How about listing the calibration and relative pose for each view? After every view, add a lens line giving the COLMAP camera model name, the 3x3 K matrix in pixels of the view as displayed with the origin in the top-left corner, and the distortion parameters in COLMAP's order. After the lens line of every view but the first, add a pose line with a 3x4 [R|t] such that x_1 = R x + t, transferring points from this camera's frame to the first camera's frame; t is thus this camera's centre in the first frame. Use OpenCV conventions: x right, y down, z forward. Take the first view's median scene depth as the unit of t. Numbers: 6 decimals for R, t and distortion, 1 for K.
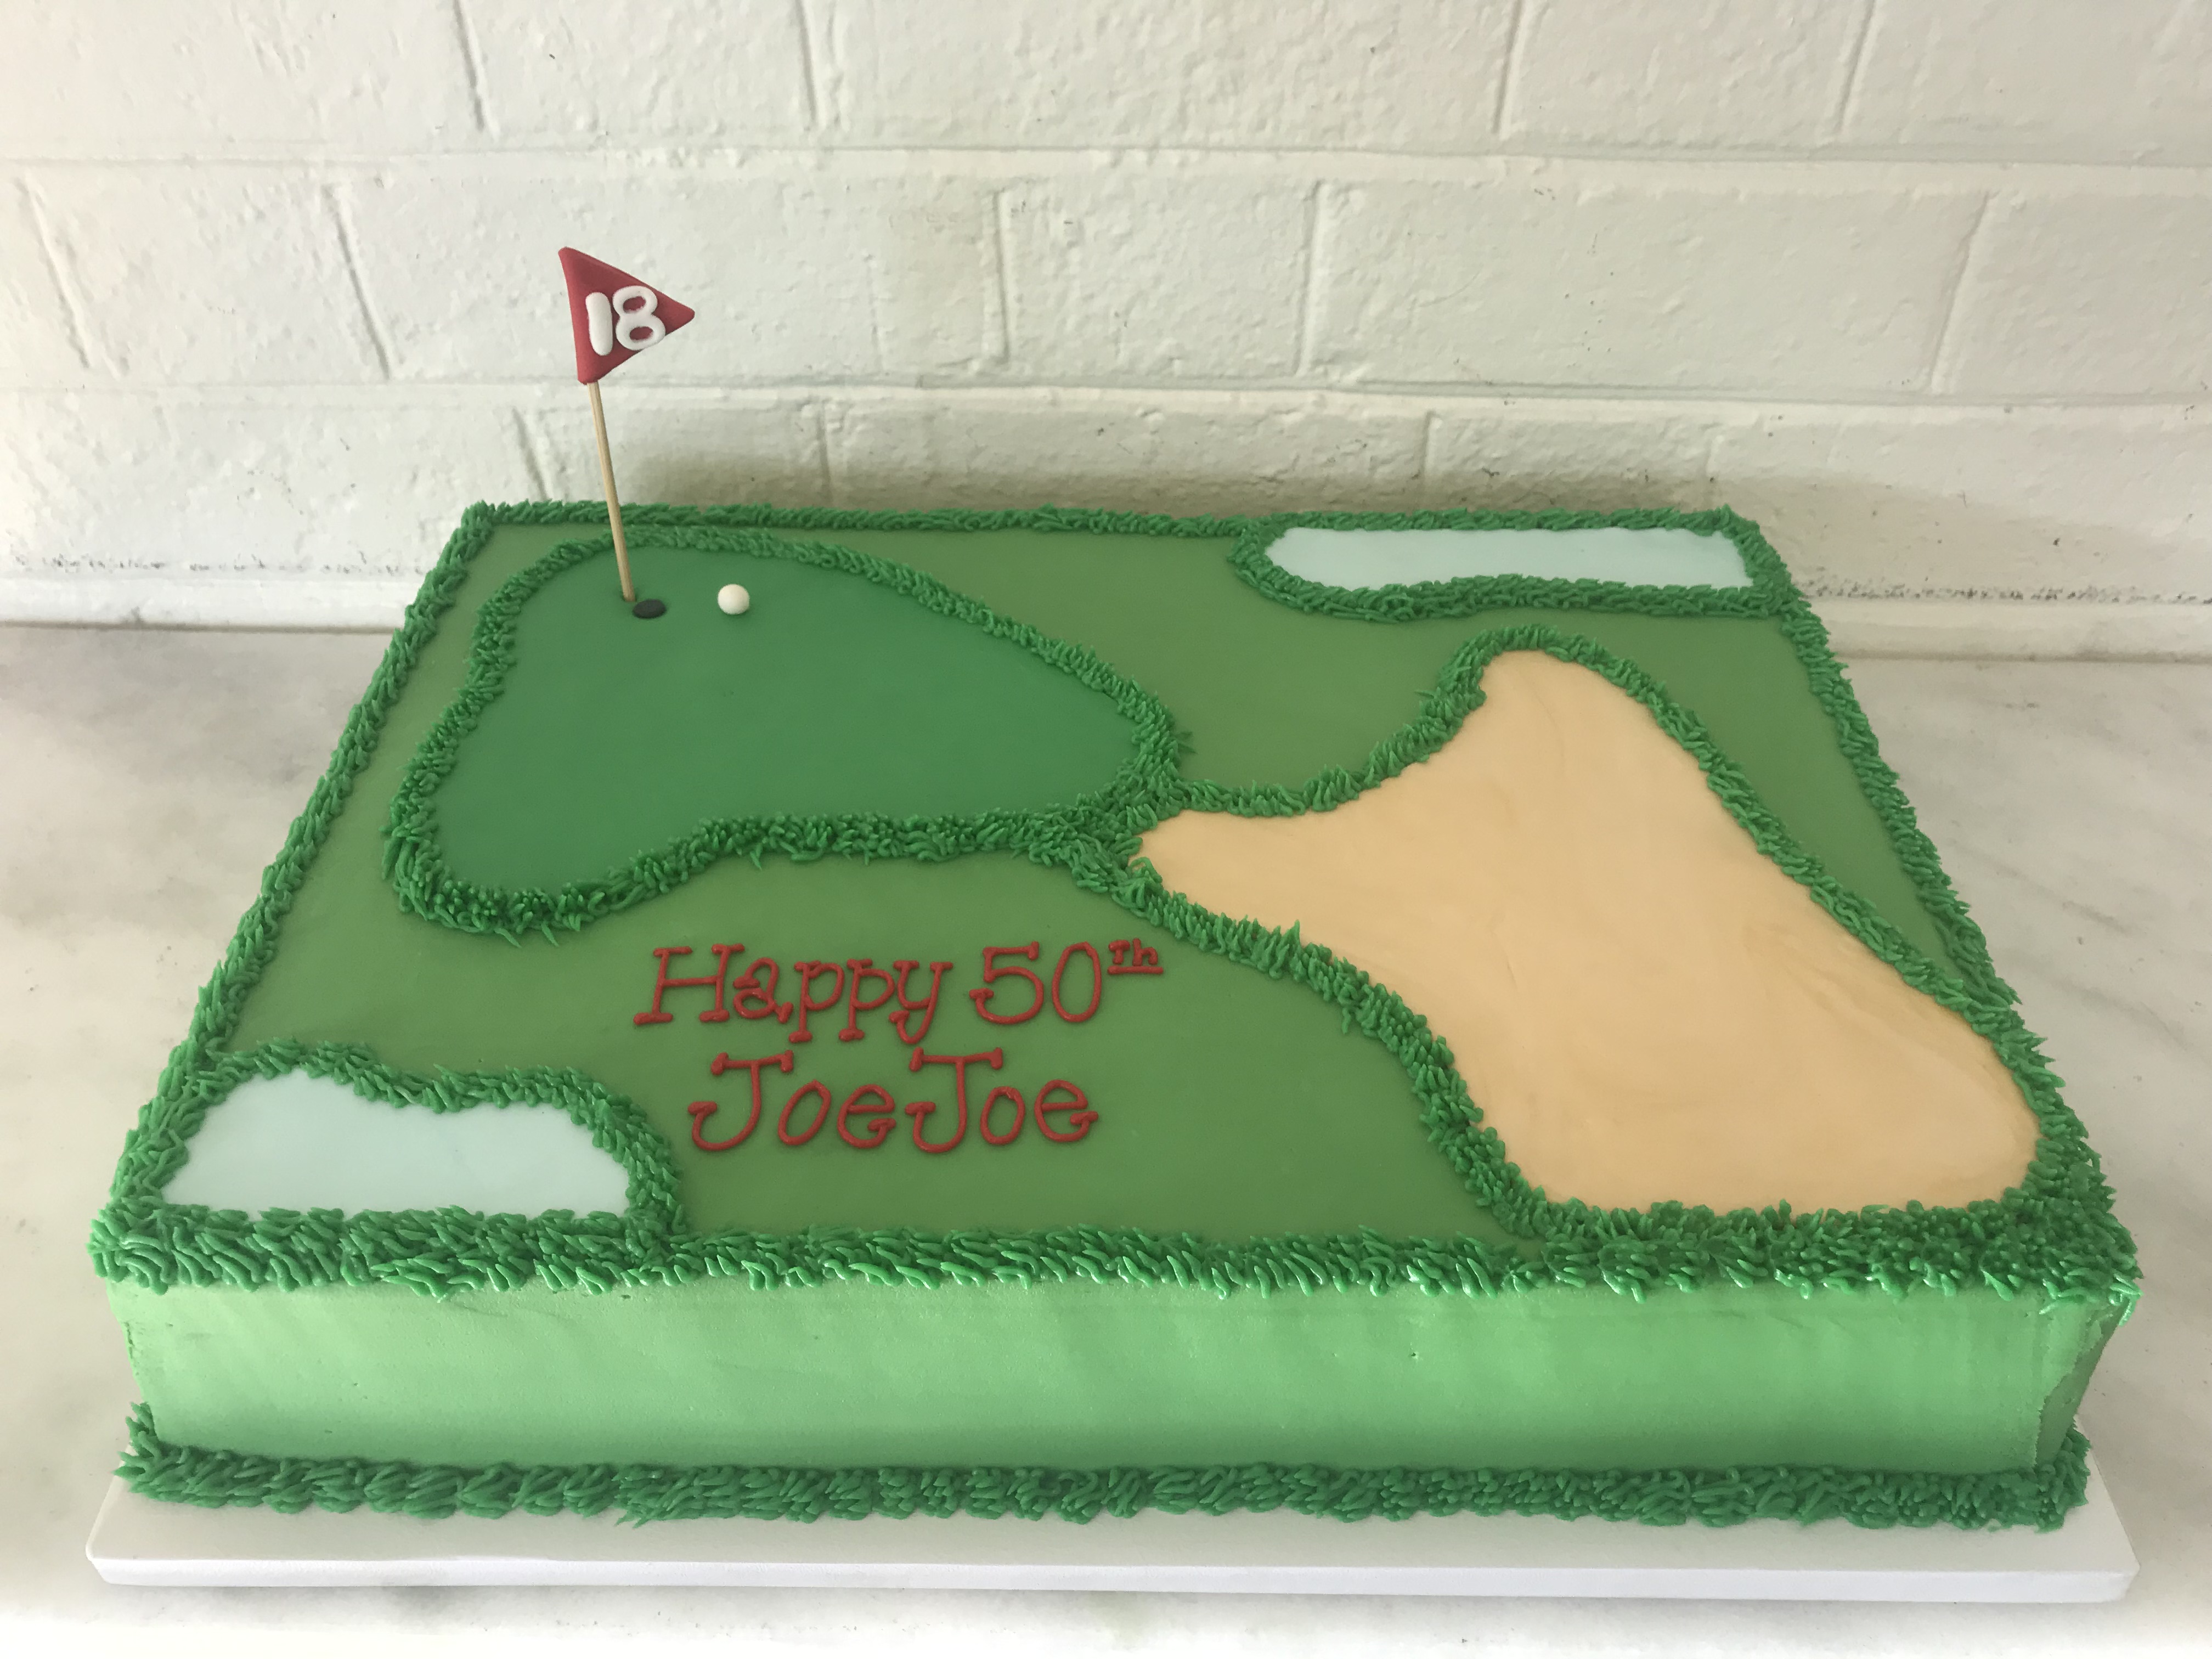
lens RADIAL K [[1823.4, 0, 1096.9], [0, 1823.4, 811.8], [0, 0, 1]] dist [0.017857, -0.006131]
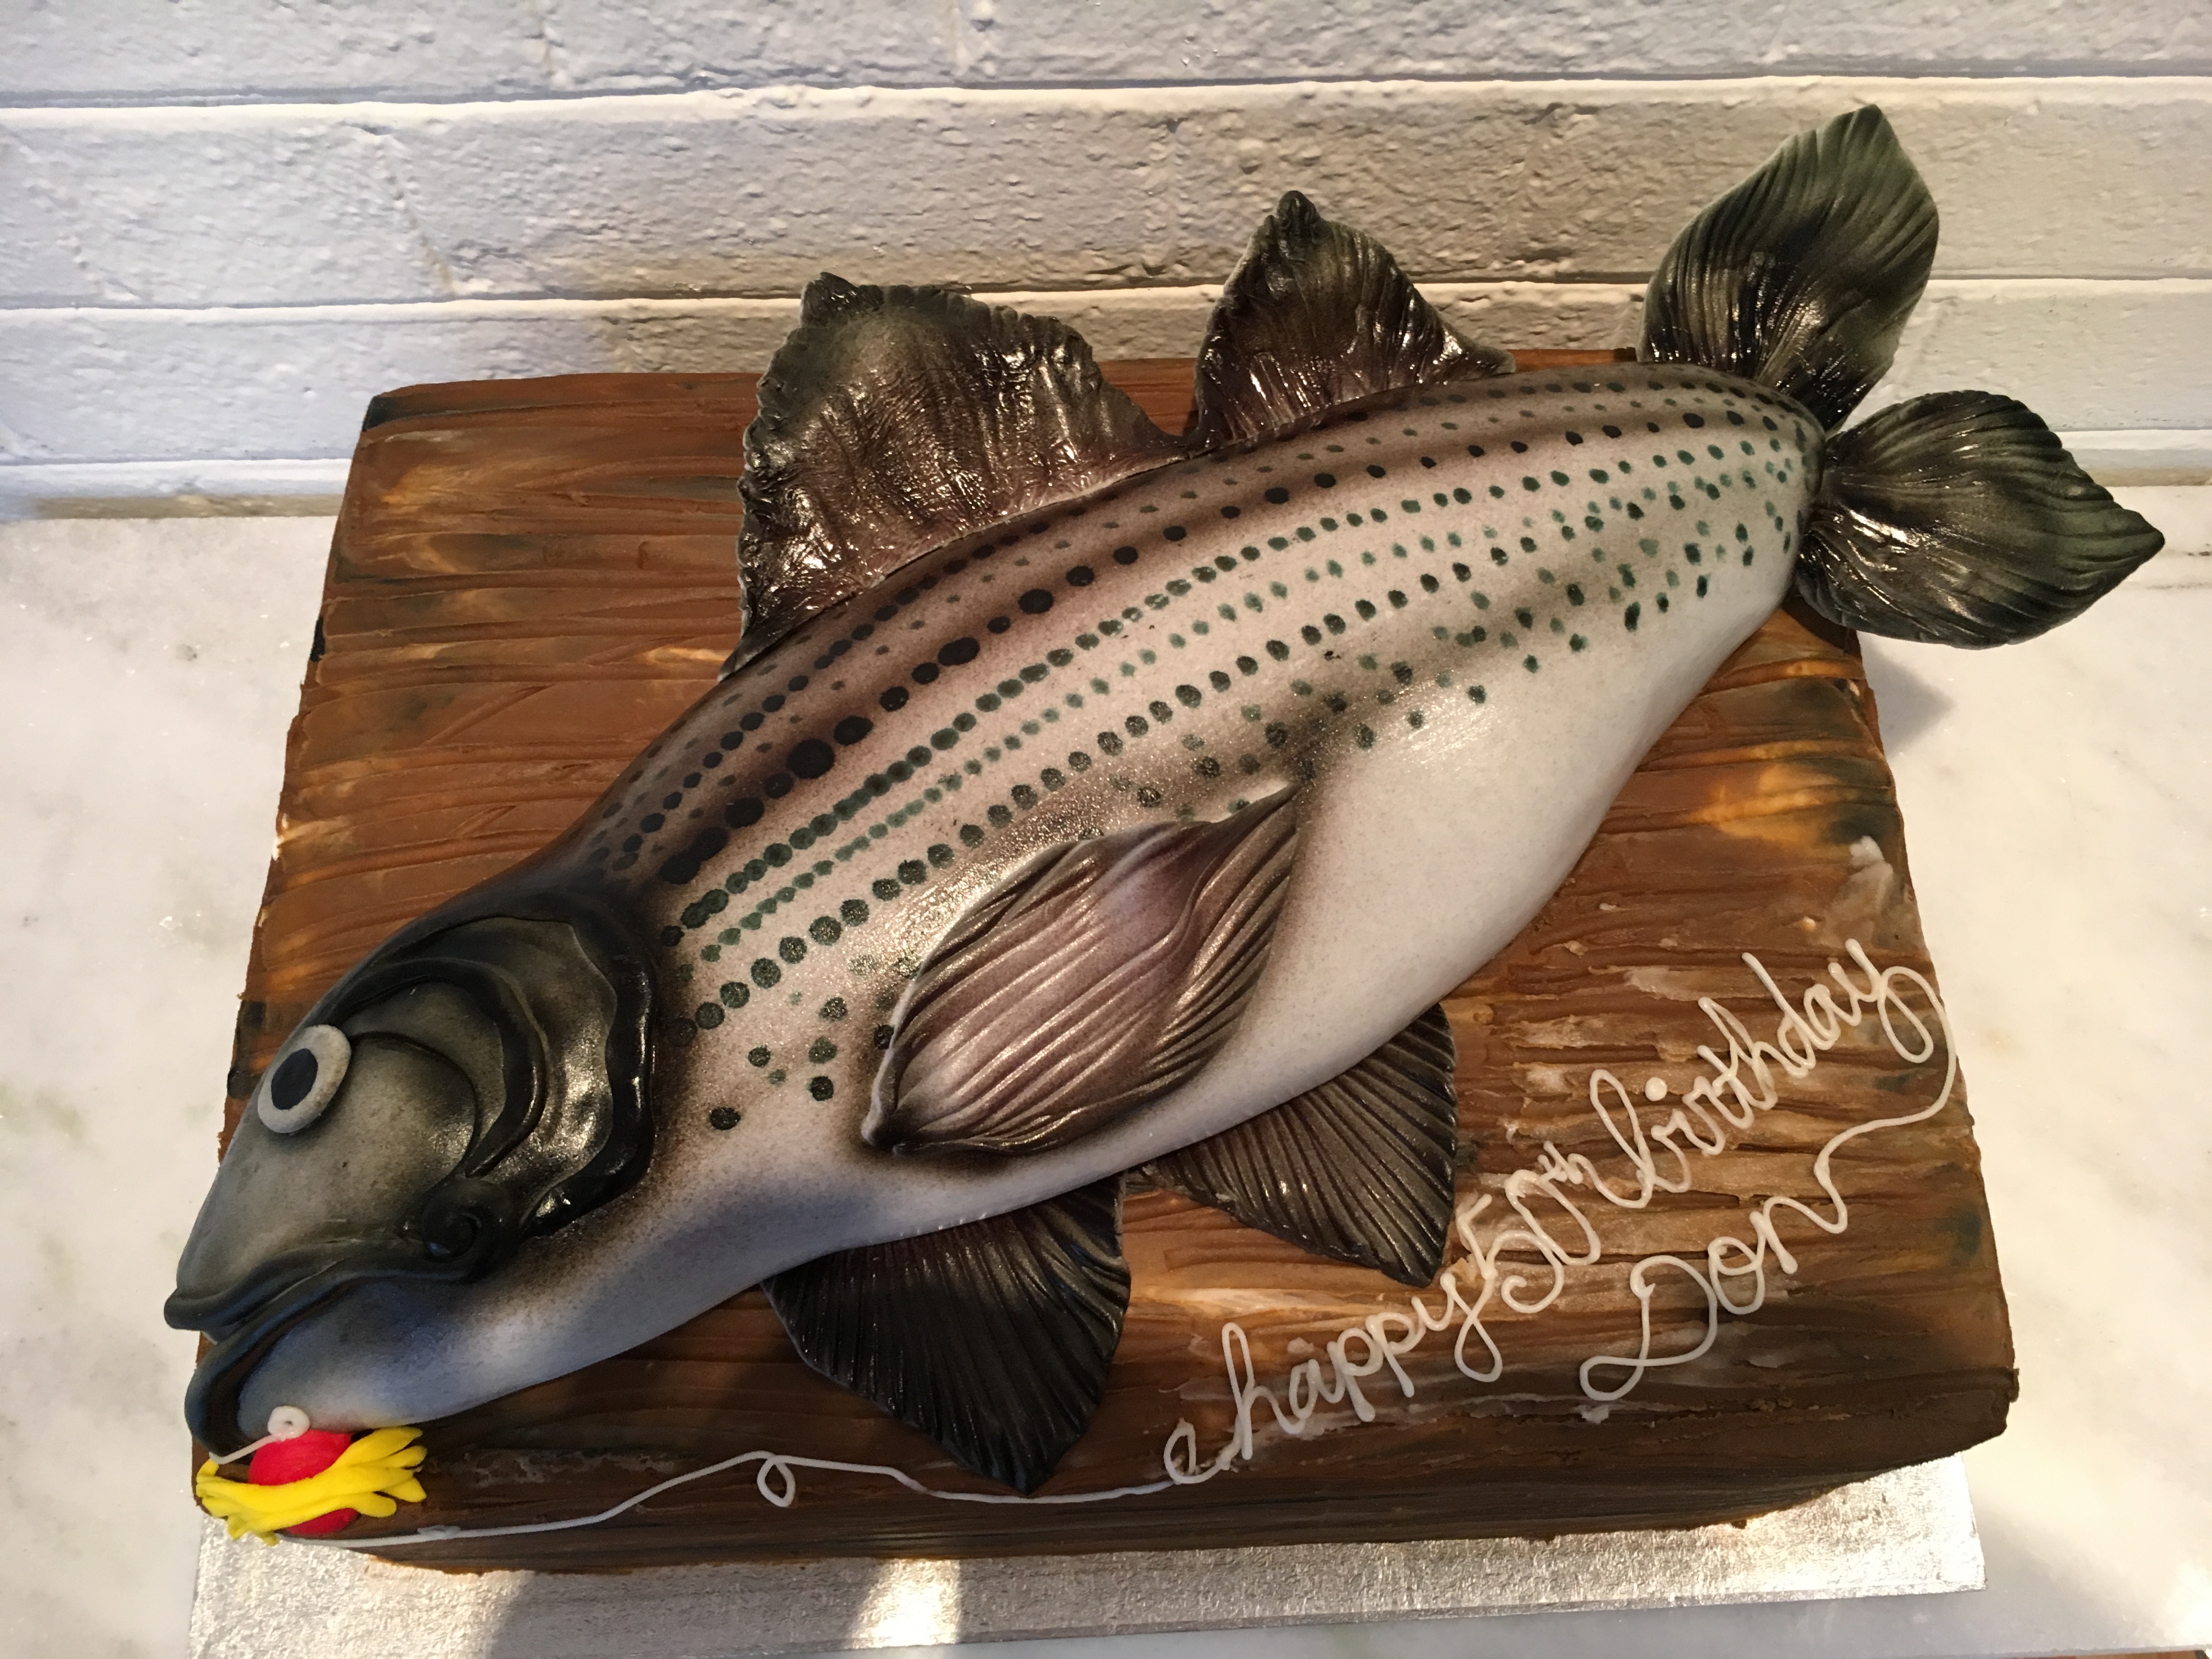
lens RADIAL K [[1882.3, 0, 1108.4], [0, 1882.3, 786.0], [0, 0, 1]] dist [0.075478, -0.109999]
pose [[0.998856, -0.037097, 0.030190, -0.120064], [0.020884, 0.906134, 0.422476, -0.428834], [-0.043028, -0.421362, 0.905871, 0.071658]]
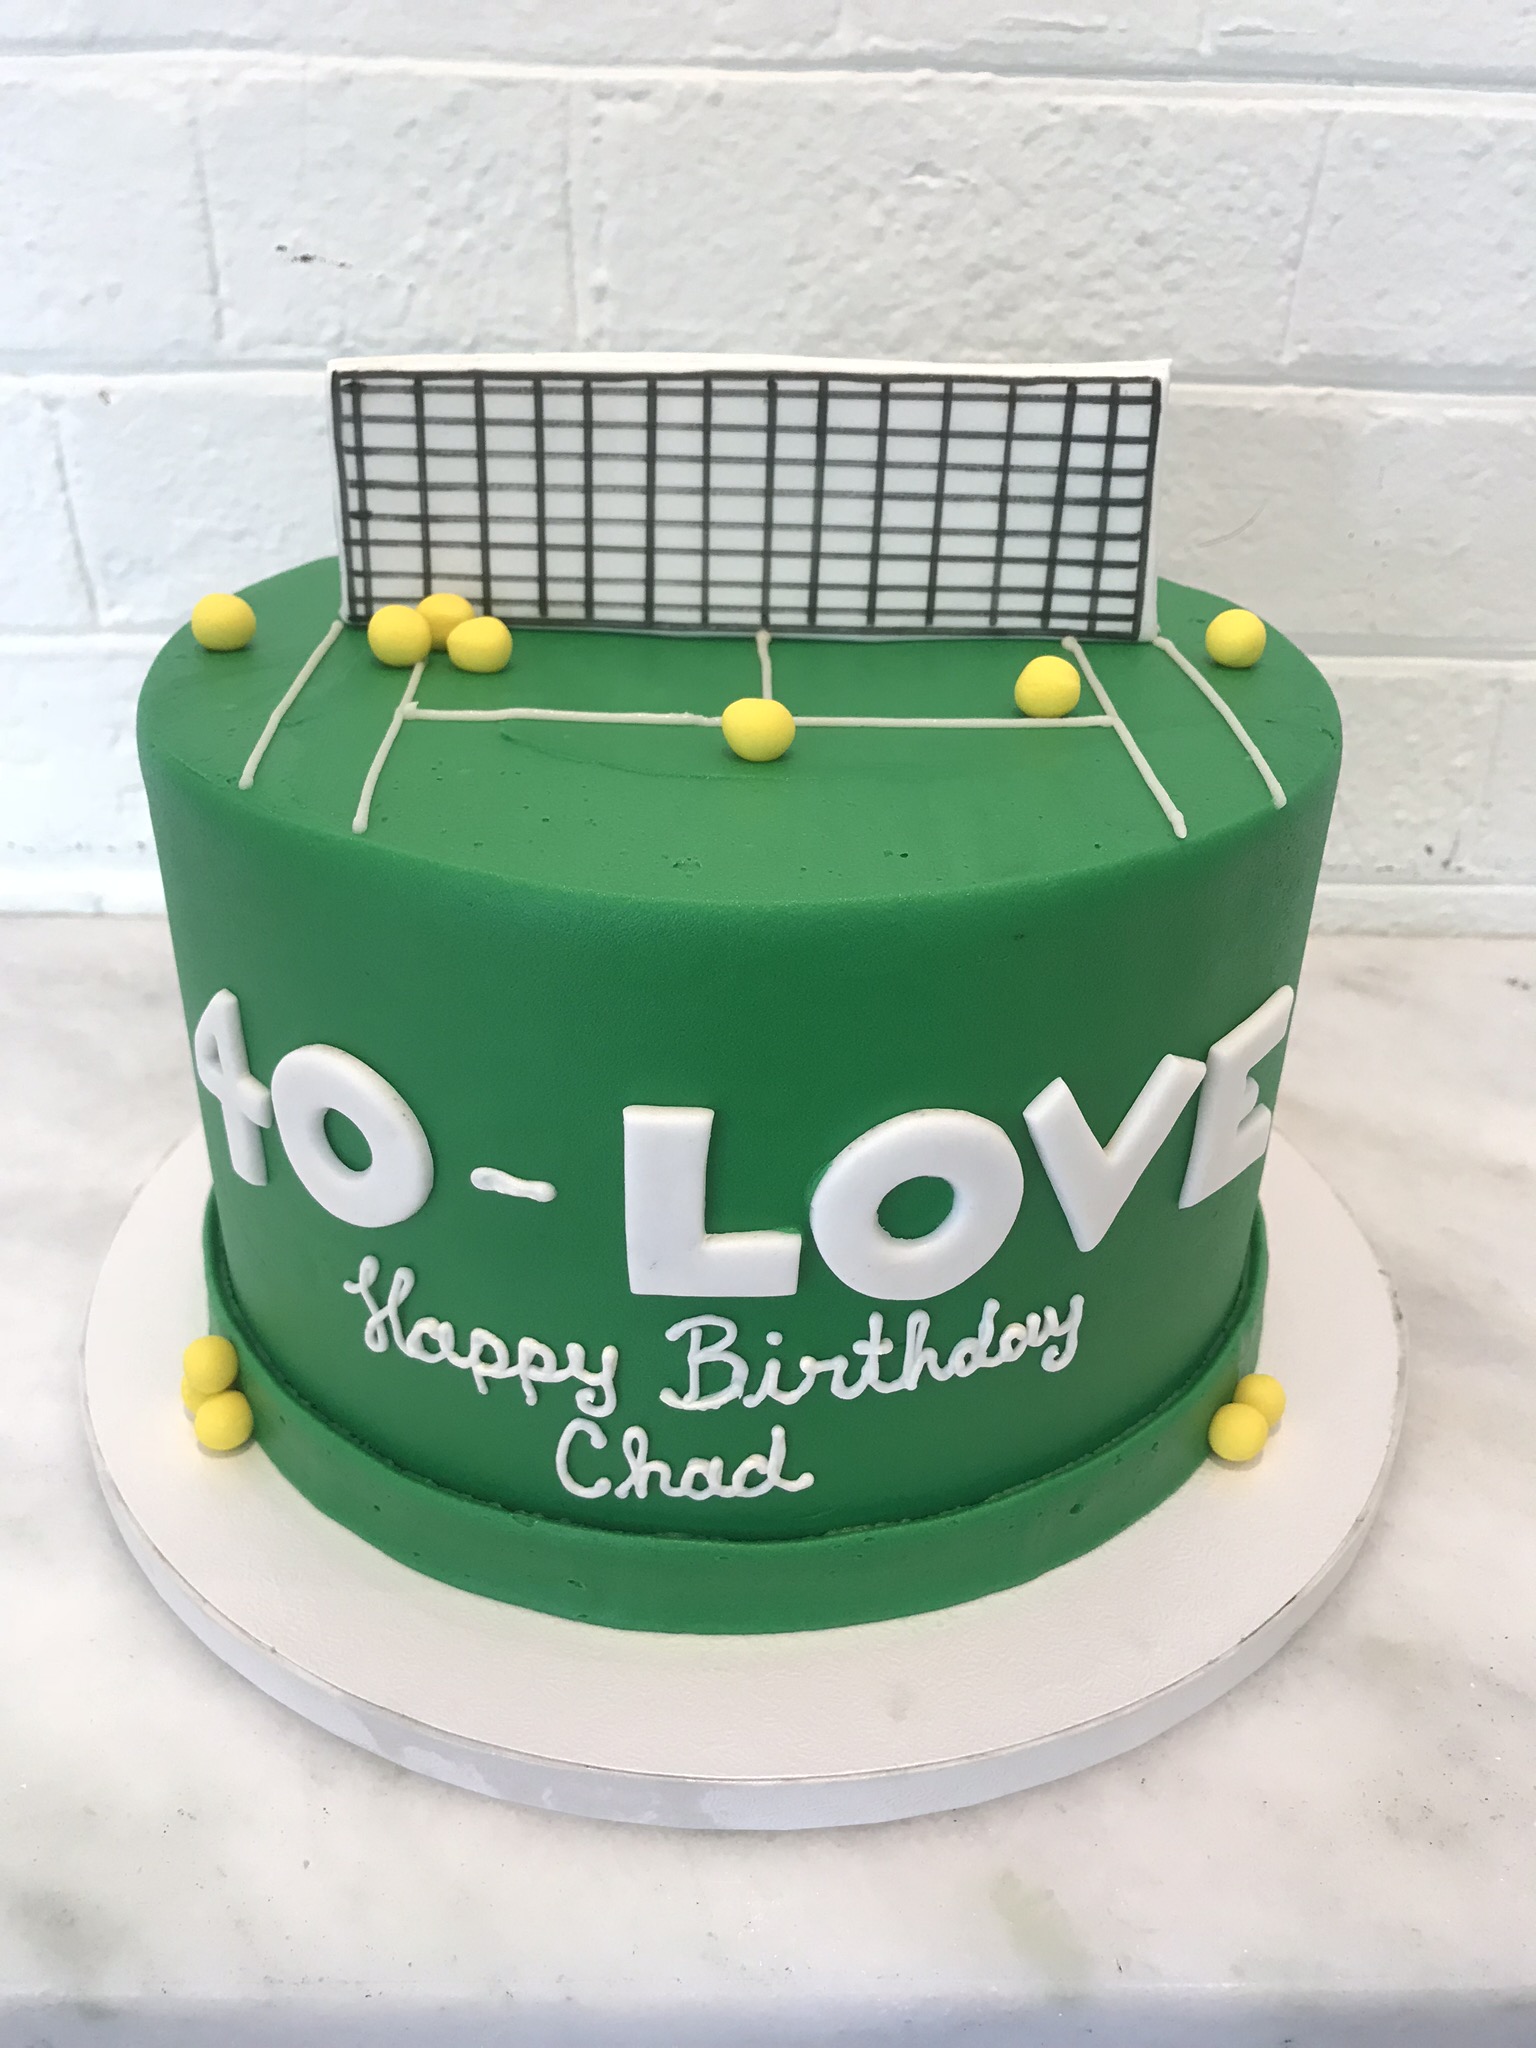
lens RADIAL K [[1688.2, 0, 776.3], [0, 1688.2, 1018.5], [0, 0, 1]] dist [0.017857, -0.006131]
pose [[0.998969, -0.003027, 0.045301, -0.087909], [0.011960, 0.980077, -0.198257, 0.142904], [-0.043798, 0.198594, 0.979103, 0.195761]]
